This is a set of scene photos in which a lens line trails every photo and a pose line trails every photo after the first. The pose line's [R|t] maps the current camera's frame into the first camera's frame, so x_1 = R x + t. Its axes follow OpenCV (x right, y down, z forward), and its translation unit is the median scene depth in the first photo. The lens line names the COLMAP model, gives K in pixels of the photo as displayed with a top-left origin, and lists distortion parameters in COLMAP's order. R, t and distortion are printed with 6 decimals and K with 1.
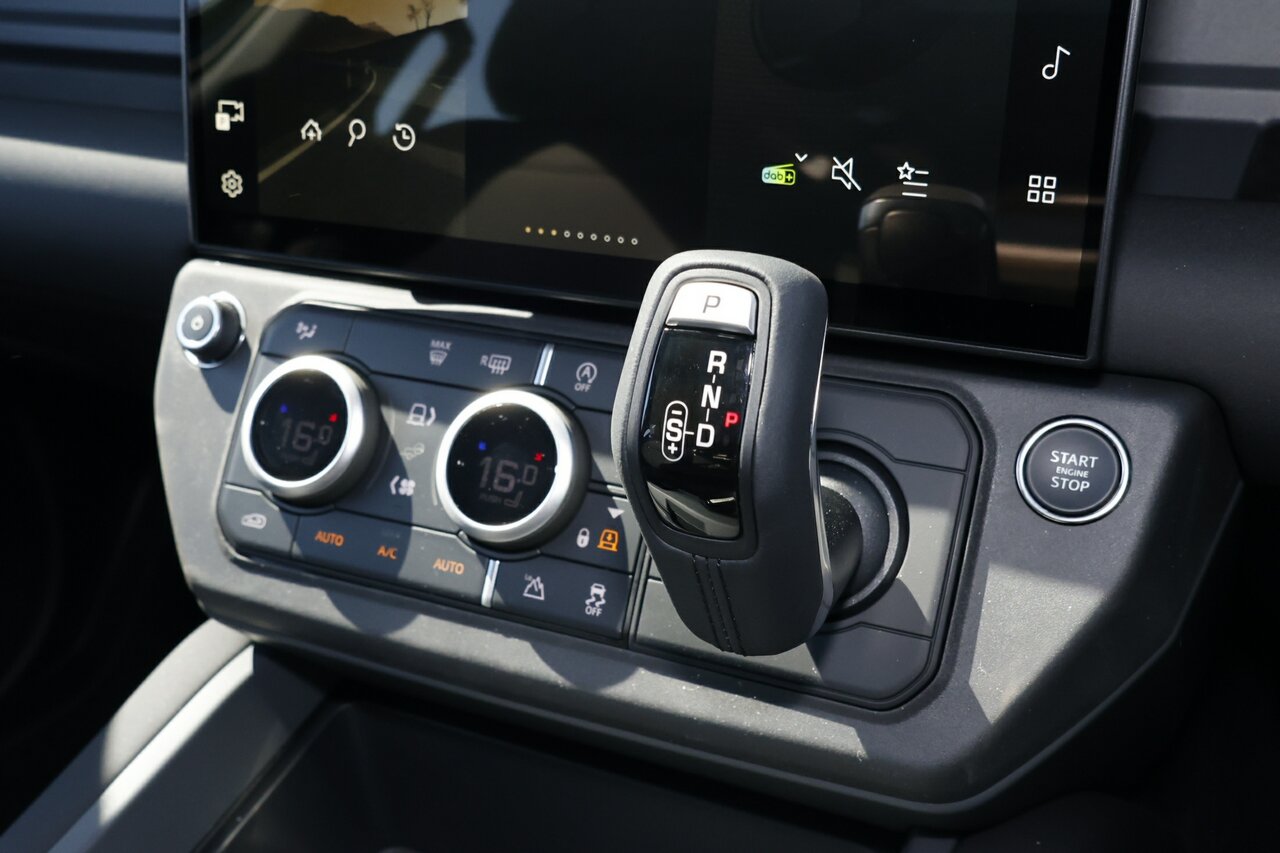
lens RADIAL K [[1424.0, 0, 638.0], [0, 1424.0, 392.6], [0, 0, 1]] dist [0.004707, 0.002775]
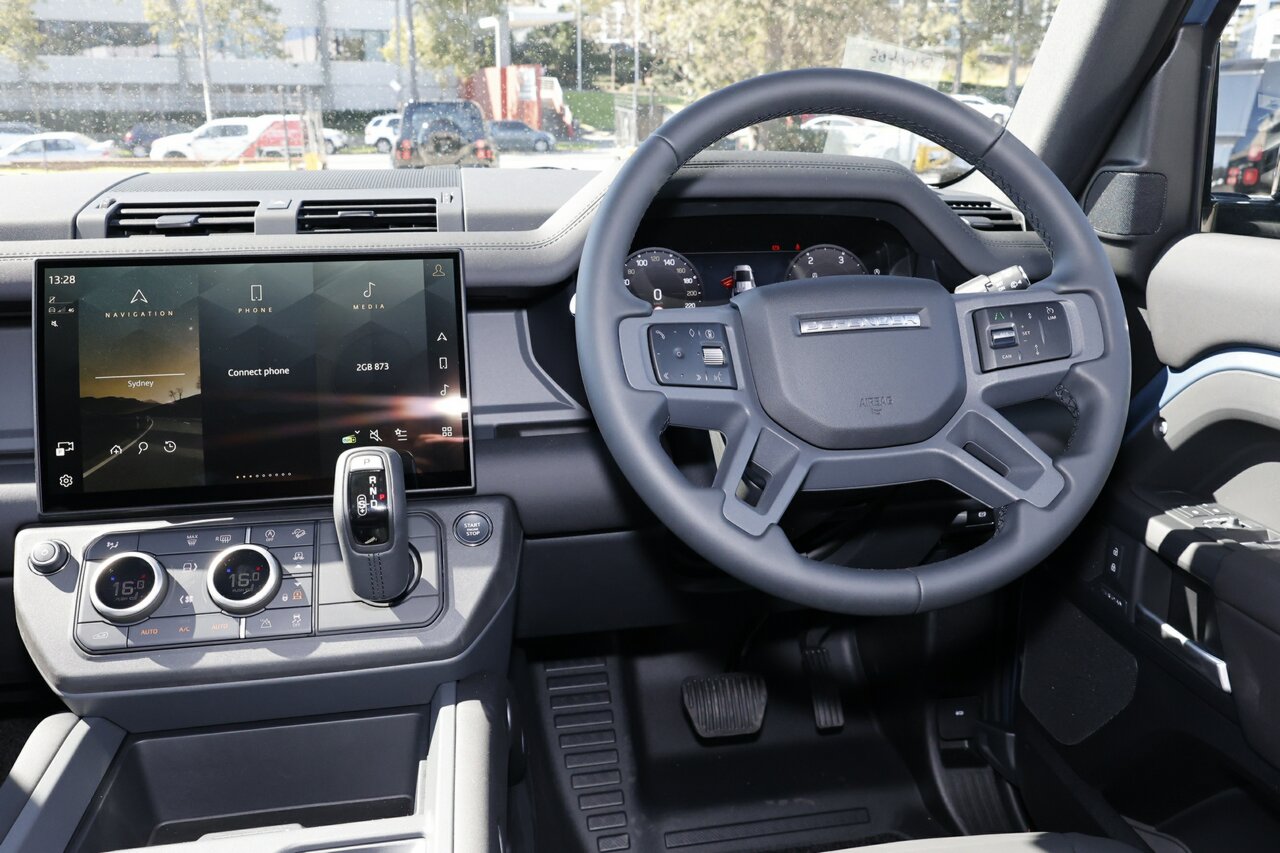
lens RADIAL K [[914.6, 0, 640.0], [0, 914.6, 426.5], [0, 0, 1]] dist [0.000822, 0.000775]
pose [[0.798831, -0.070625, 0.597395, -0.434223], [0.241639, 0.947115, -0.211147, 0.282445], [-0.550889, 0.313025, 0.773651, -0.564003]]
